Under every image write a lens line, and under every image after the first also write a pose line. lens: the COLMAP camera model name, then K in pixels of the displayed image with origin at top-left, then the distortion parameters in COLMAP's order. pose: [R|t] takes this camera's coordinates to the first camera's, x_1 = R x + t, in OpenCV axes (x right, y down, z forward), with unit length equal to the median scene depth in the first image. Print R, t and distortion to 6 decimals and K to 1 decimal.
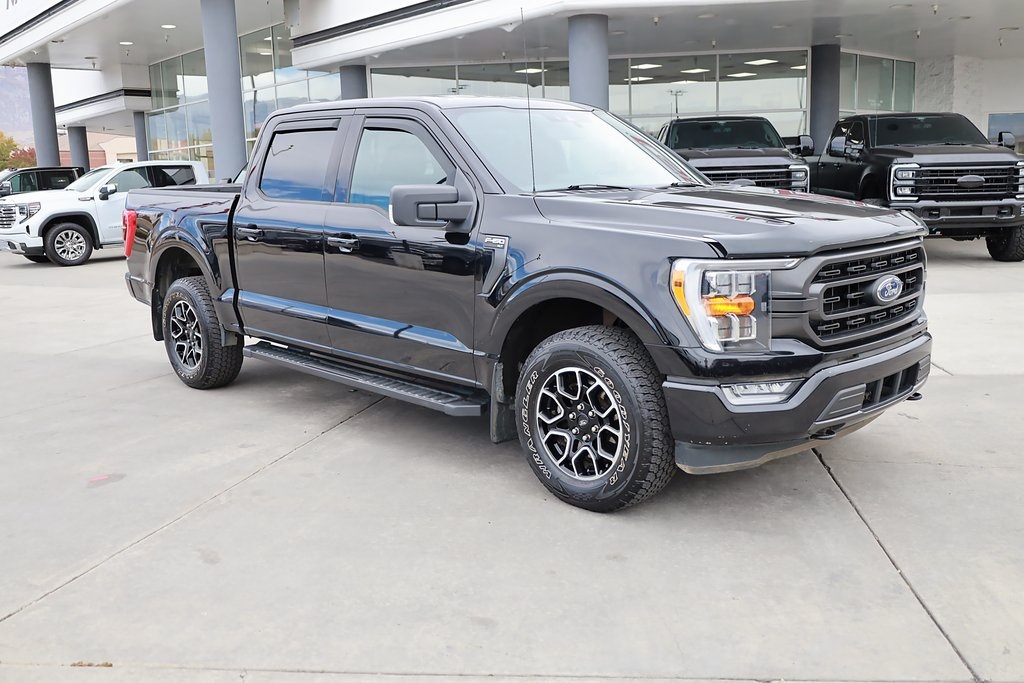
lens RADIAL K [[940.3, 0, 512.0], [0, 940.3, 341.5], [0, 0, 1]] dist [-0.008171, 0.004327]
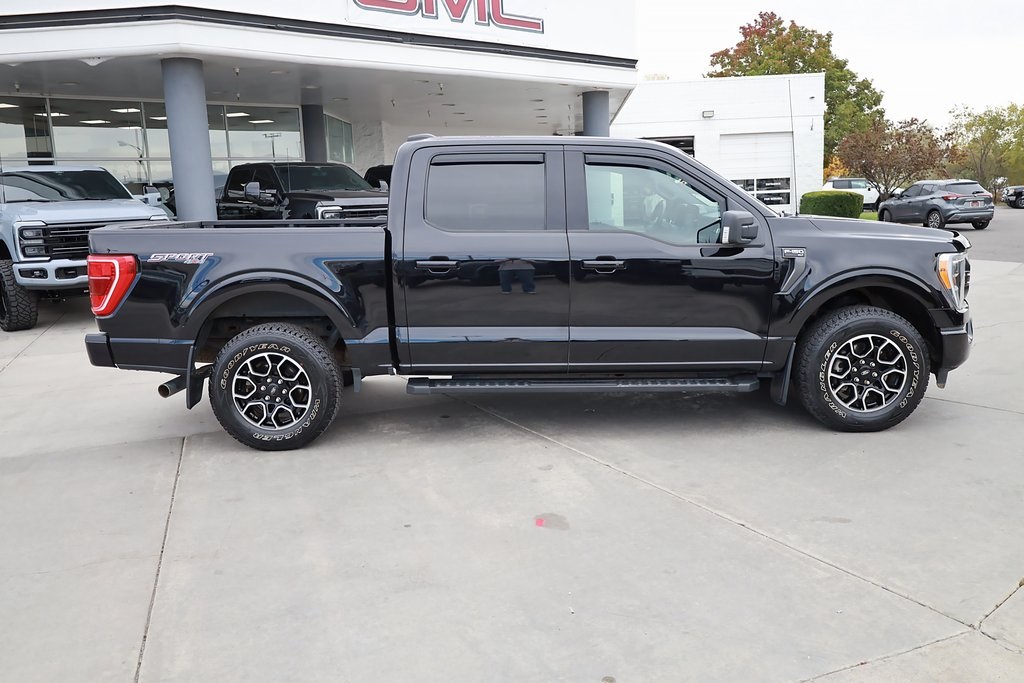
lens RADIAL K [[829.9, 0, 512.0], [0, 829.9, 341.5], [0, 0, 1]] dist [-0.013750, 0.003746]
pose [[0.692105, -0.117787, 0.712121, -1.109874], [0.137887, 0.990001, 0.029738, -0.068076], [-0.708504, 0.077611, 0.701426, 0.450682]]
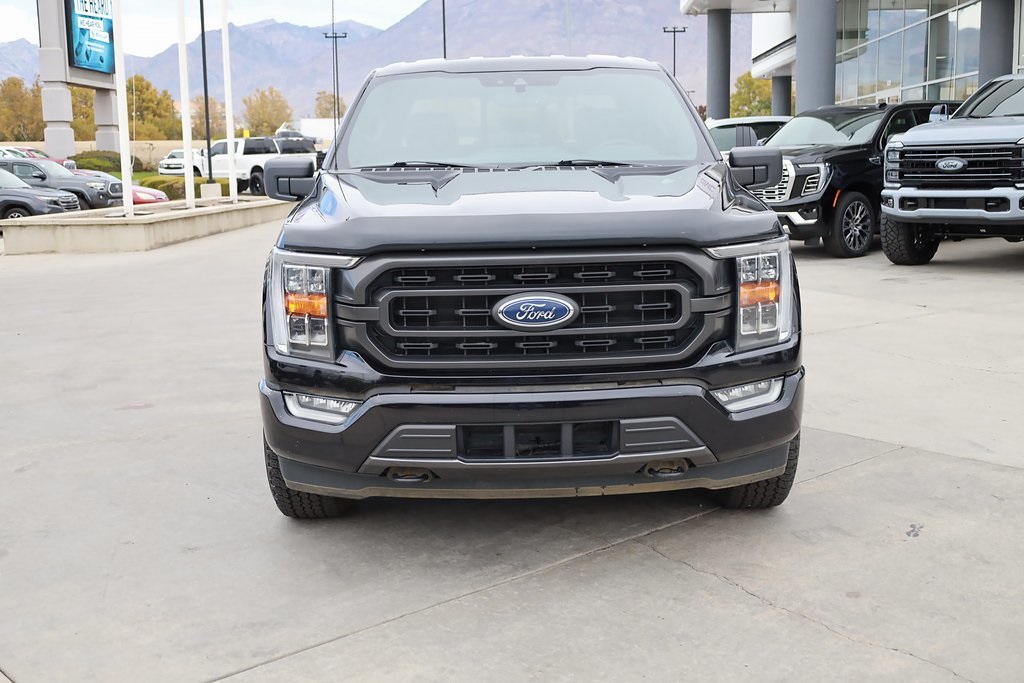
lens RADIAL K [[1156.4, 0, 512.0], [0, 1156.4, 341.5], [0, 0, 1]] dist [0.004090, 0.004599]
pose [[0.715617, 0.128446, -0.686581, 0.934964], [-0.123071, 0.990755, 0.057075, -0.074762], [0.687565, 0.043654, 0.724809, 0.290891]]
